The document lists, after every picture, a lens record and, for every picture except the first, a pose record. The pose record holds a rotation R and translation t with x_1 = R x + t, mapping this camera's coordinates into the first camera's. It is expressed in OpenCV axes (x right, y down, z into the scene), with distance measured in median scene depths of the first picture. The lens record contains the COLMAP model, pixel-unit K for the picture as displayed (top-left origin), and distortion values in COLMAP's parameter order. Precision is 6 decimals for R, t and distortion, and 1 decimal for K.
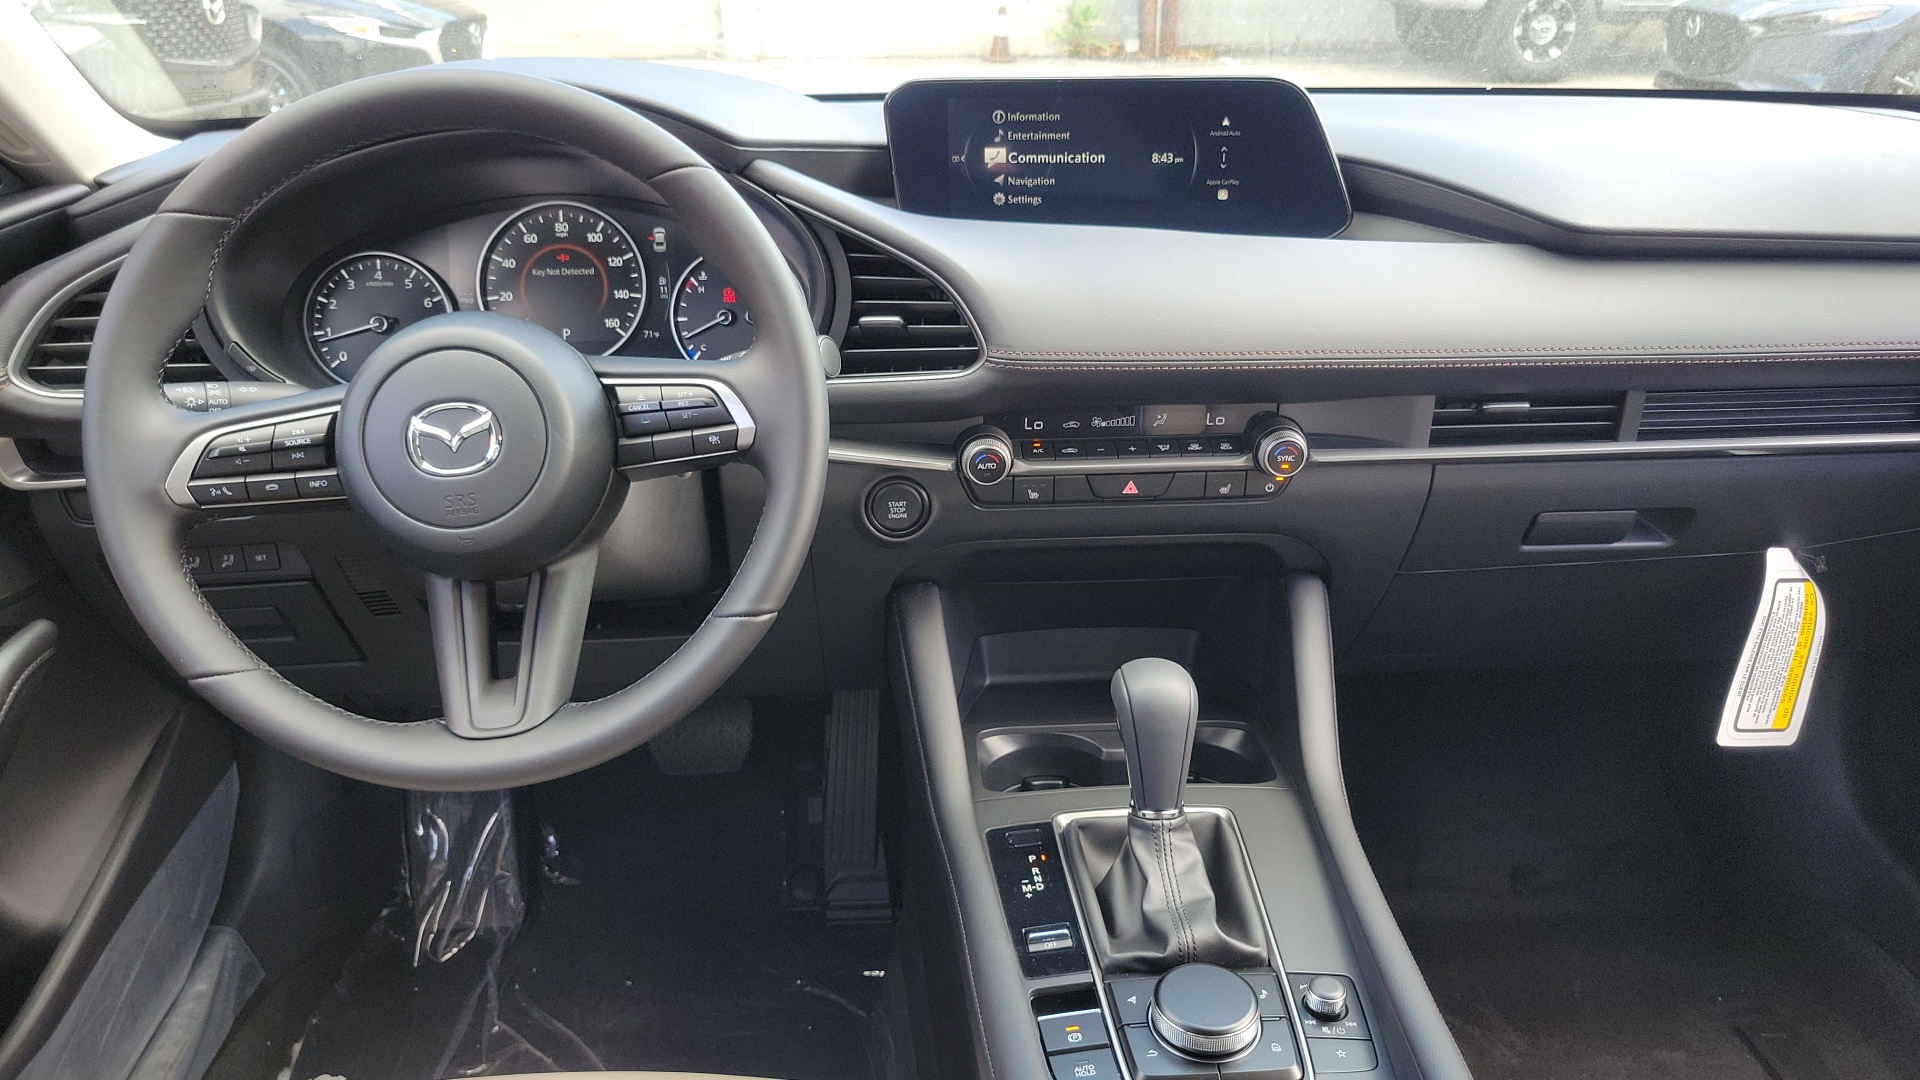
lens RADIAL K [[1437.9, 0, 954.7], [0, 1437.9, 535.1], [0, 0, 1]] dist [0.027292, -0.005444]
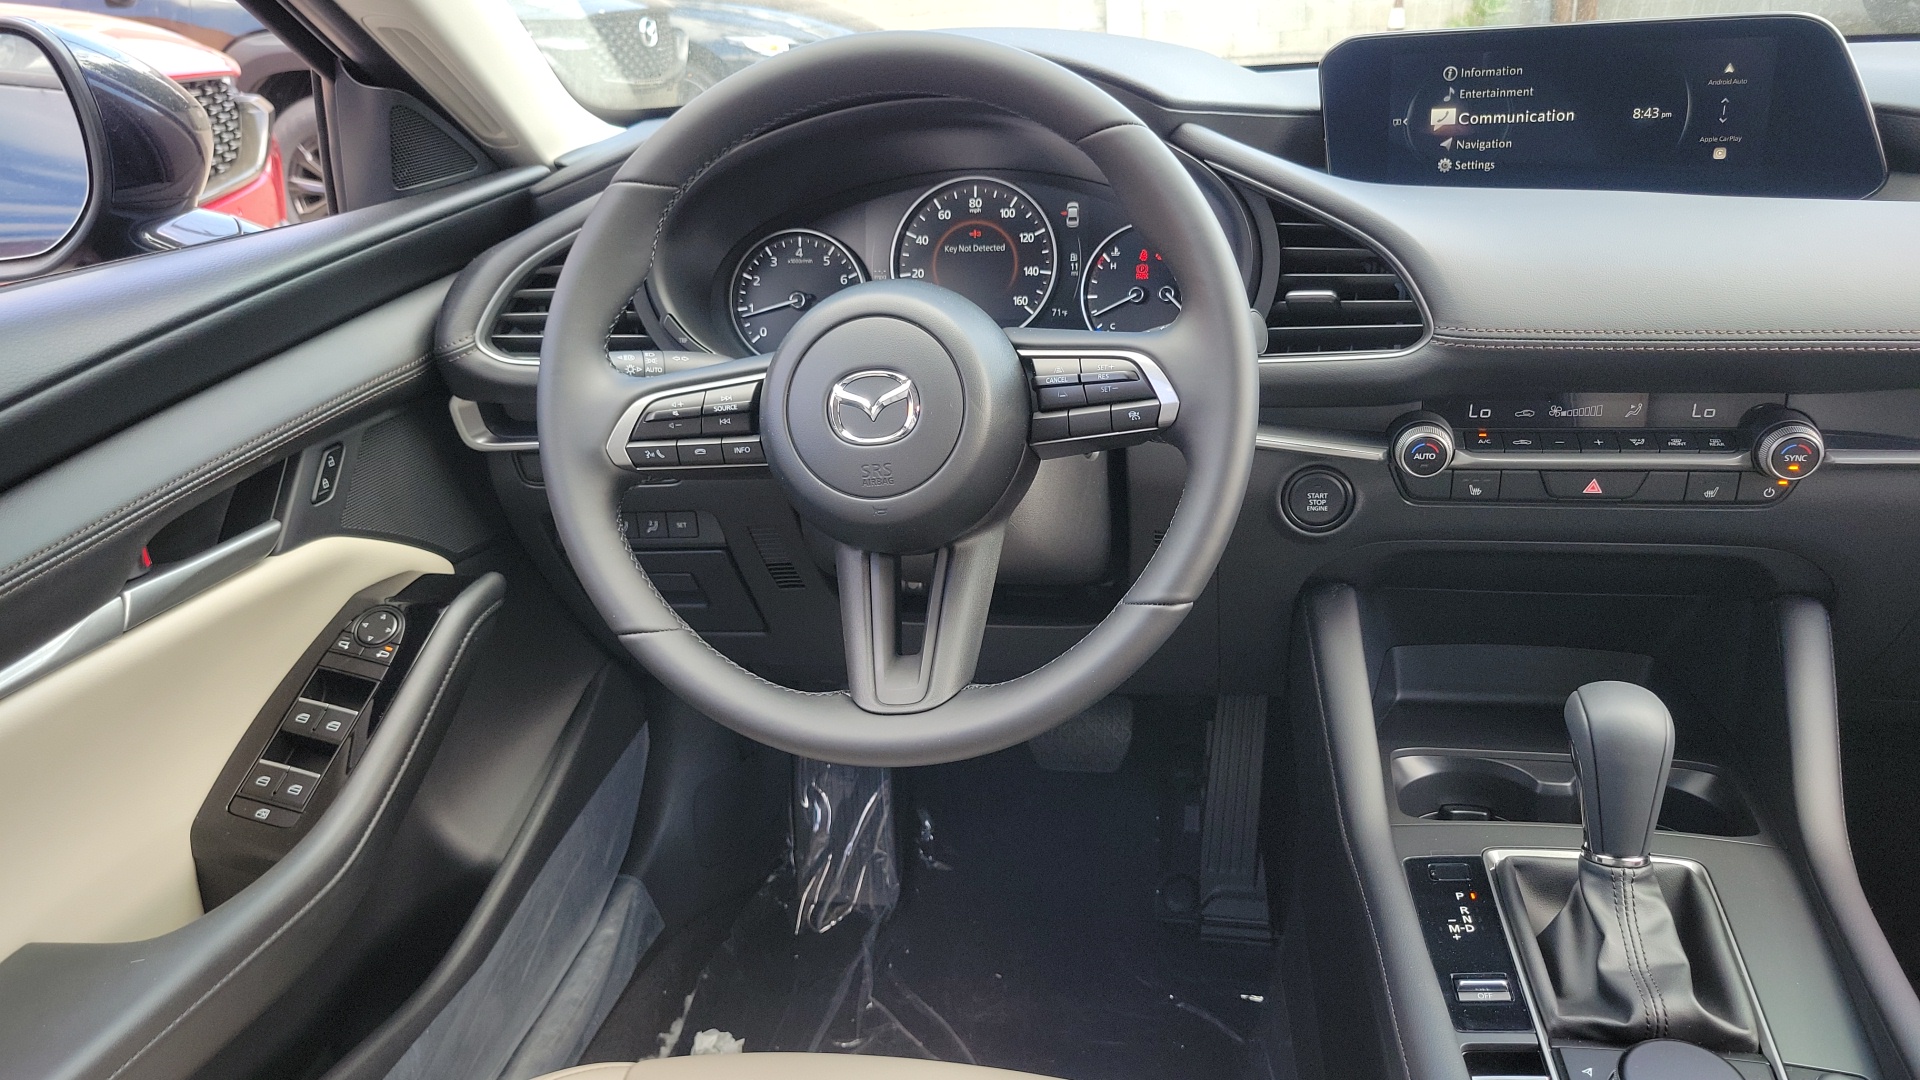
lens RADIAL K [[1441.1, 0, 959.7], [0, 1441.1, 542.1], [0, 0, 1]] dist [0.042279, -0.032347]
pose [[0.969168, 0.045169, -0.242227, -0.035026], [-0.044940, 0.998969, 0.006472, 0.011910], [0.242269, 0.004614, 0.970198, 0.044583]]
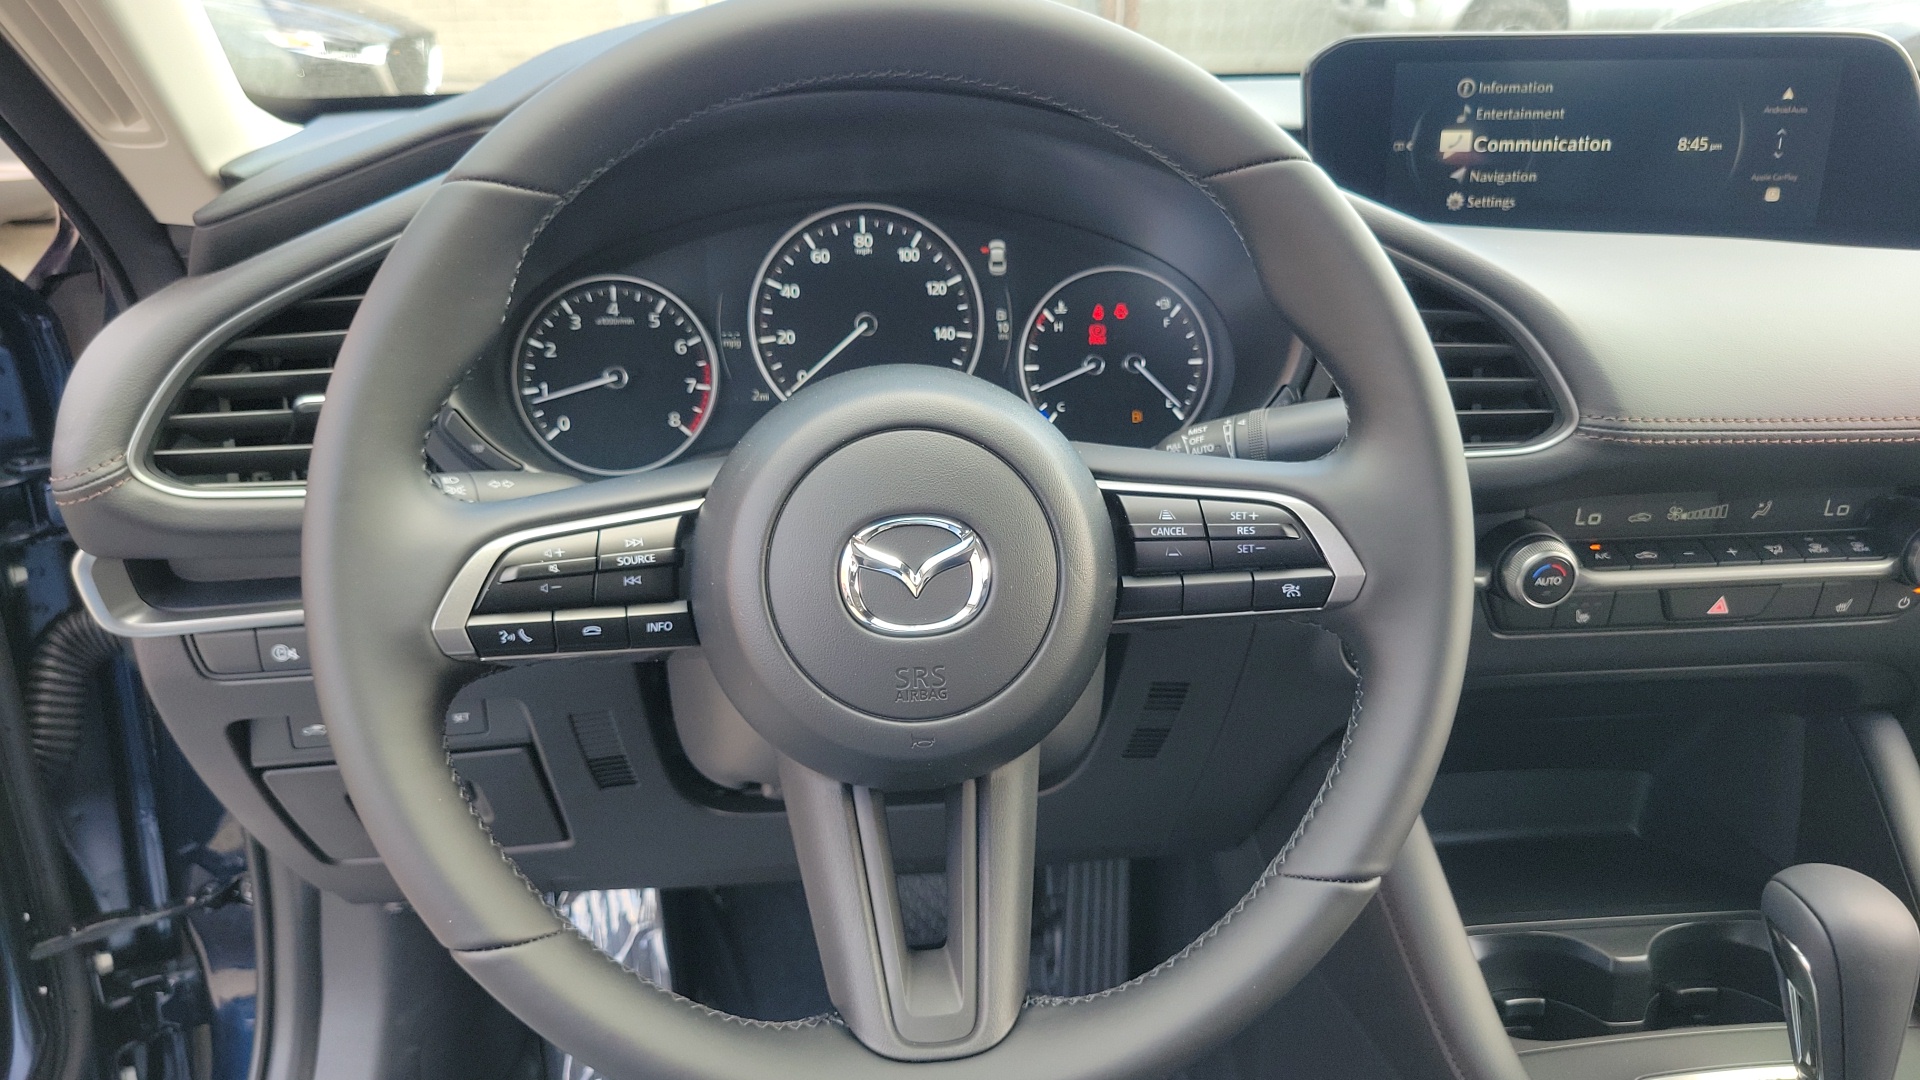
lens RADIAL K [[1627.5, 0, 960.0], [0, 1627.5, 540.0], [0, 0, 1]] dist [0.002883, -0.001773]
pose [[0.999688, -0.005778, 0.024285, -0.252091], [0.006918, 0.998864, -0.047147, -0.029300], [-0.023985, 0.047300, 0.998593, 0.212907]]
